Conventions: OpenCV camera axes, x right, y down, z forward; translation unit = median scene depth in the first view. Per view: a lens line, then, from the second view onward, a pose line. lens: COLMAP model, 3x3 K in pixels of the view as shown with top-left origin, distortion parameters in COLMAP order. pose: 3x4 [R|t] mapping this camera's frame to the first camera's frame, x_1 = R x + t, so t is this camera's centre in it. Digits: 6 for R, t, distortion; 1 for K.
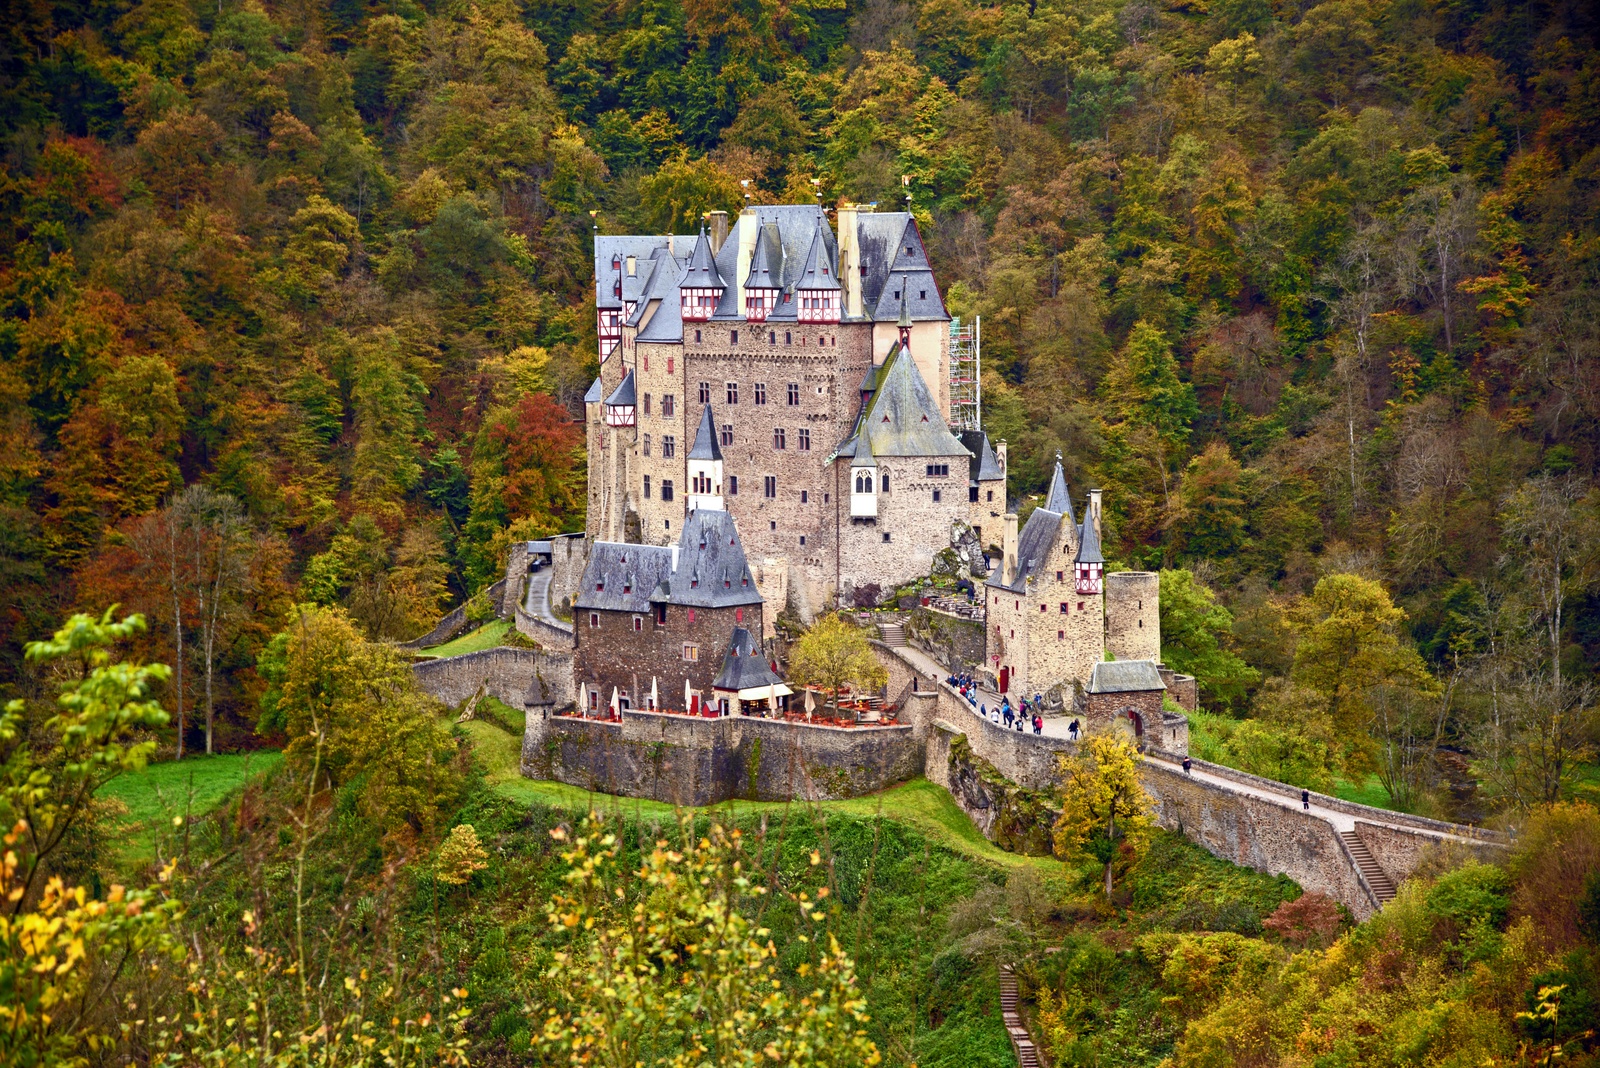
lens RADIAL K [[3183.1, 0, 794.5], [0, 3183.1, 534.9], [0, 0, 1]] dist [0.472347, 0.000000]
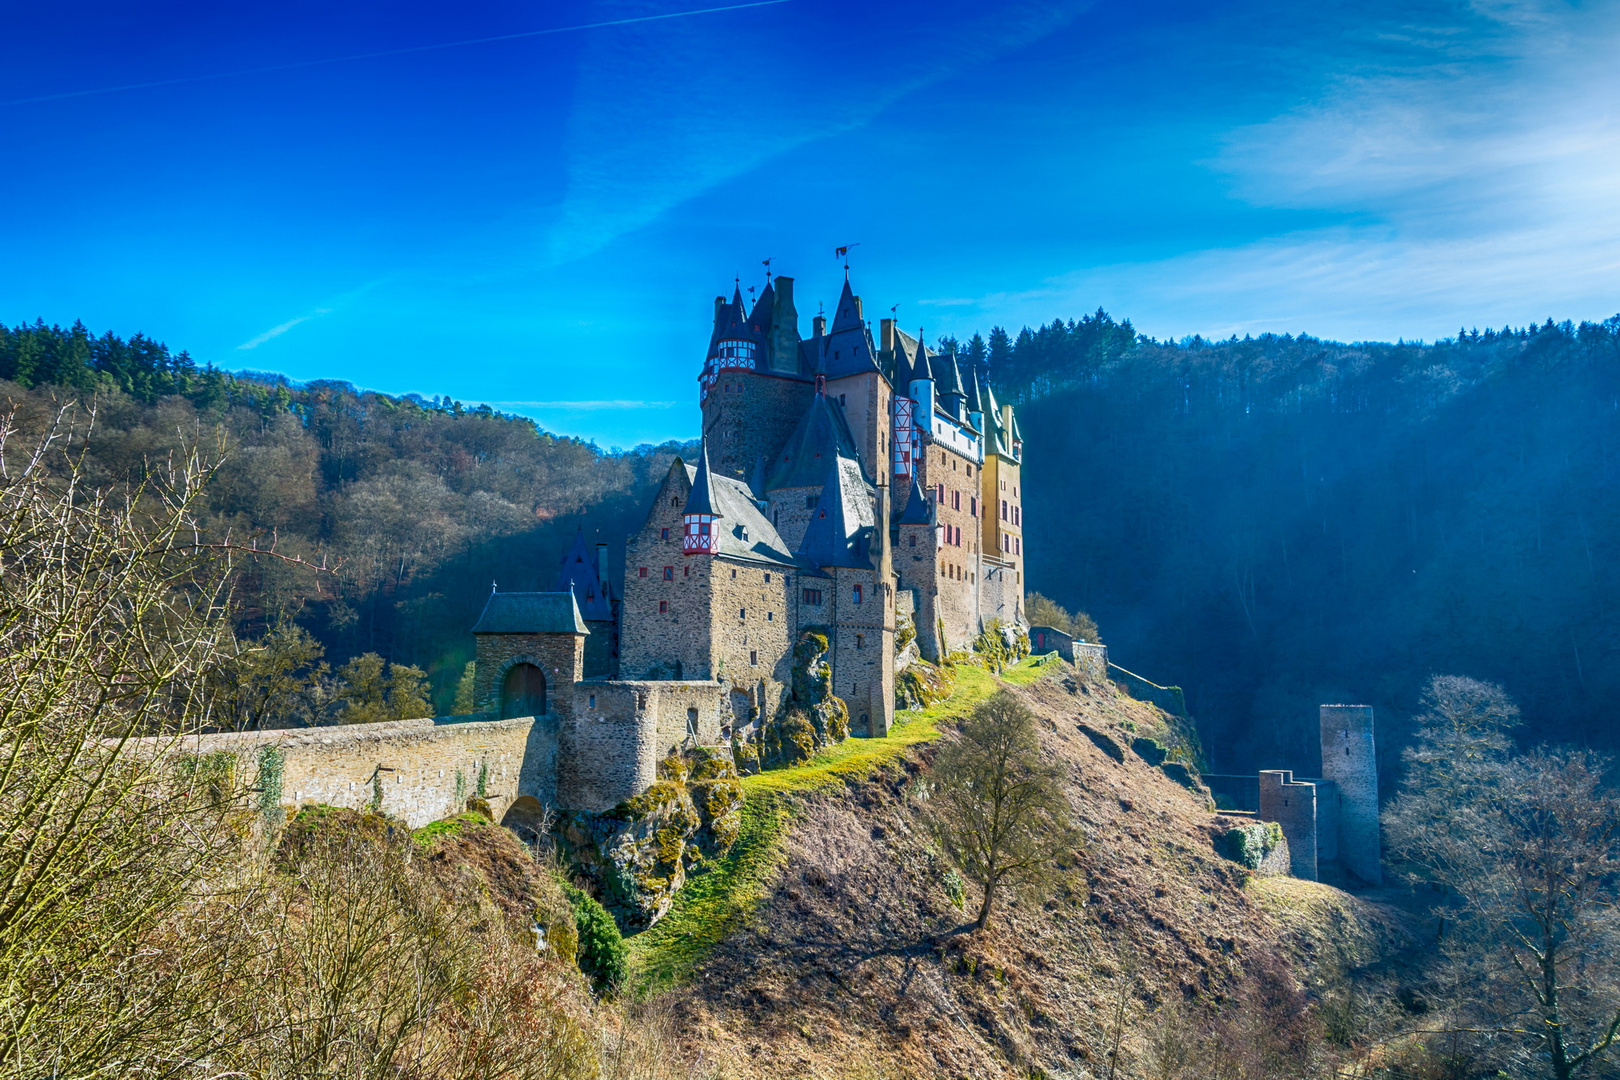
lens RADIAL K [[1260.1, 0, 799.5], [0, 1260.1, 488.9], [0, 0, 1]] dist [0.002576, 0.002867]
pose [[0.799697, -0.079401, -0.595130, 0.271948], [-0.073472, 0.970826, -0.228253, 0.065251], [0.595891, 0.226259, 0.770533, 0.692420]]
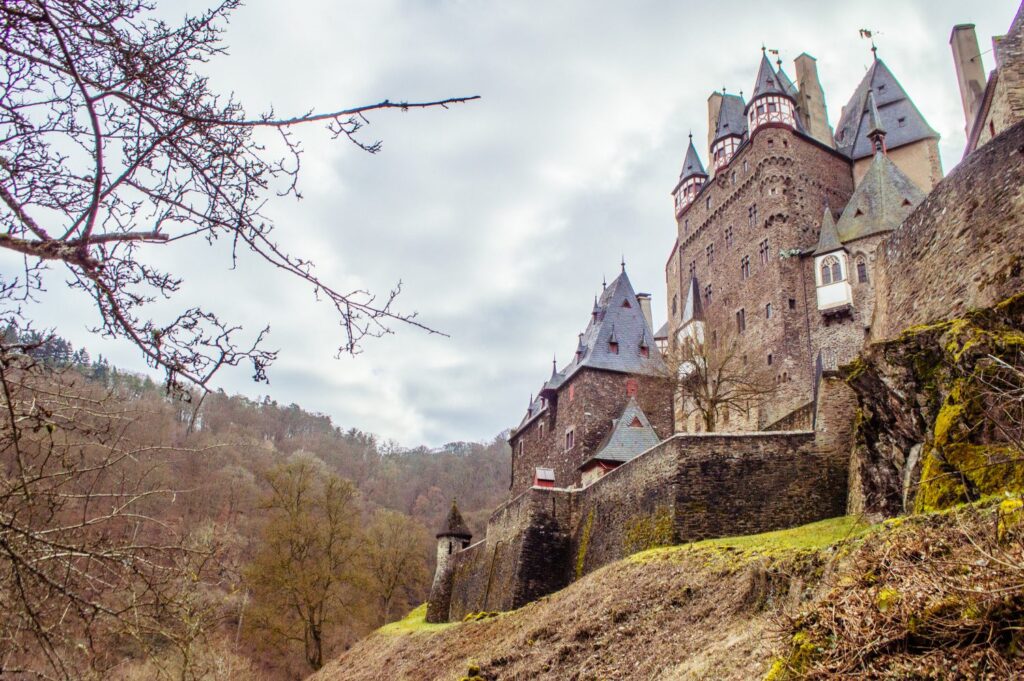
lens RADIAL K [[823.3, 0, 509.2], [0, 823.3, 332.9], [0, 0, 1]] dist [-0.070462, -0.000245]
pose [[0.830846, -0.159675, -0.533103, 0.061731], [-0.108572, 0.893035, -0.436692, 0.097666], [0.545808, 0.420704, 0.724639, 0.804343]]
